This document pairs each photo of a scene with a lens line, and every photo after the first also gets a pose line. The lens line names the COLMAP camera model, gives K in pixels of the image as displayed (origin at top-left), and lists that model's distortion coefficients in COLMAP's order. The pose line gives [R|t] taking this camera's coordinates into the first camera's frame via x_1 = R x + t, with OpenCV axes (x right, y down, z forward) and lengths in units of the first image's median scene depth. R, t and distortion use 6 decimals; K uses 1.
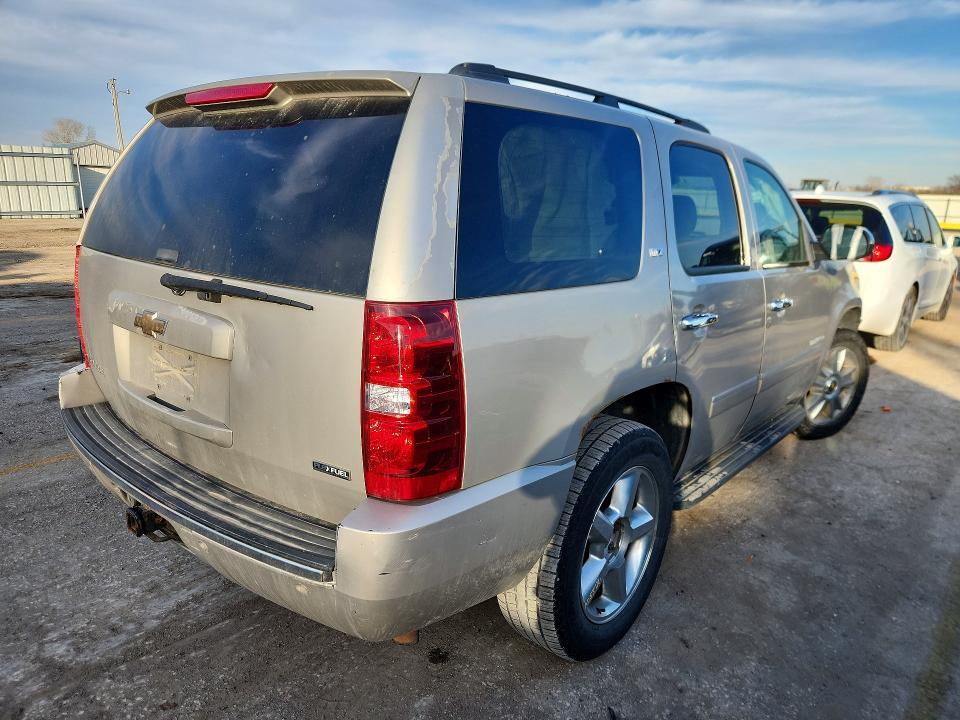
lens RADIAL K [[670.0, 0, 480.0], [0, 670.0, 360.0], [0, 0, 1]] dist [0.009654, -0.003138]
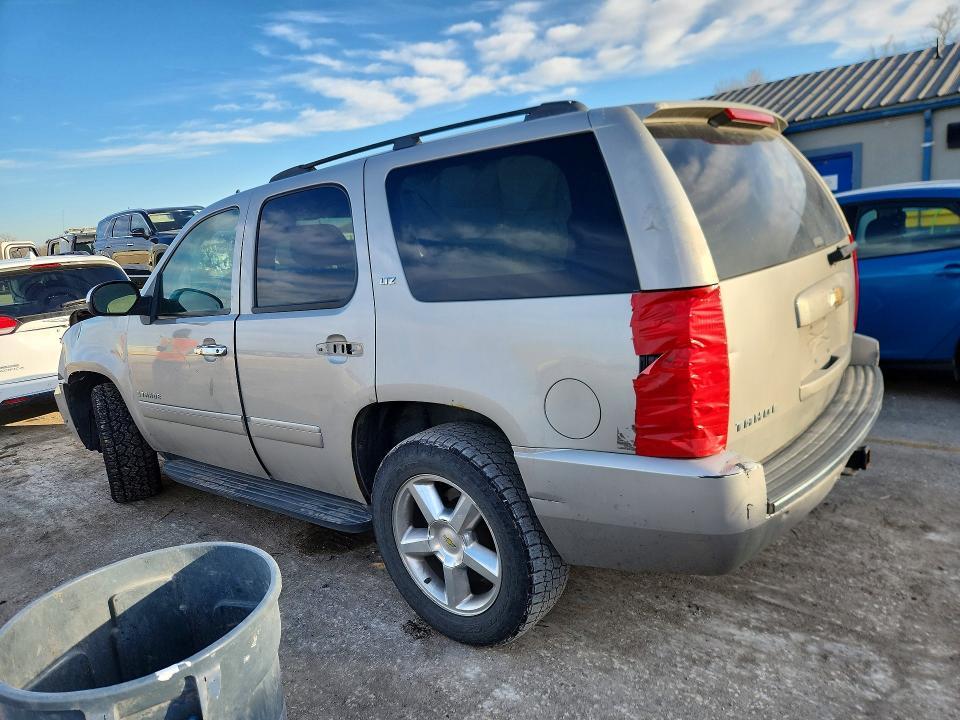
lens RADIAL K [[670.8, 0, 498.4], [0, 670.8, 378.8], [0, 0, 1]] dist [0.054511, -0.046510]
pose [[-0.049890, -0.247394, 0.967630, -1.398454], [0.341133, 0.906350, 0.249315, -0.358621], [-0.938690, 0.342529, 0.039177, 1.306212]]
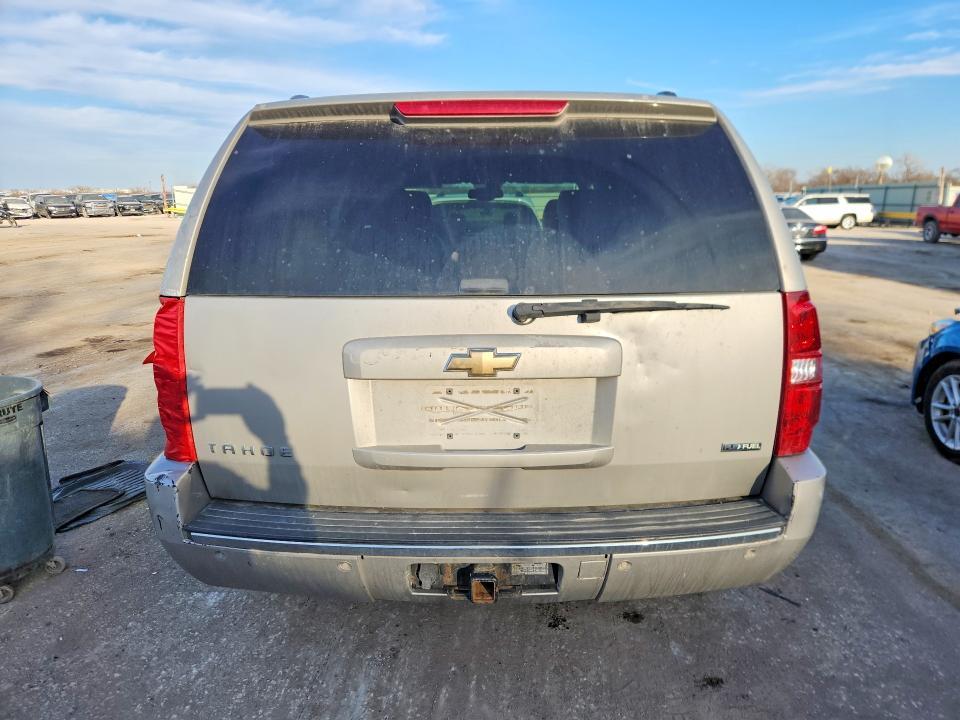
lens RADIAL K [[670.0, 0, 480.0], [0, 670.0, 360.0], [0, 0, 1]] dist [0.009654, -0.003138]
pose [[0.758329, -0.183713, 0.625449, -0.868371], [0.183870, 0.980789, 0.065153, -0.095961], [-0.625403, 0.065594, 0.777540, 0.263391]]
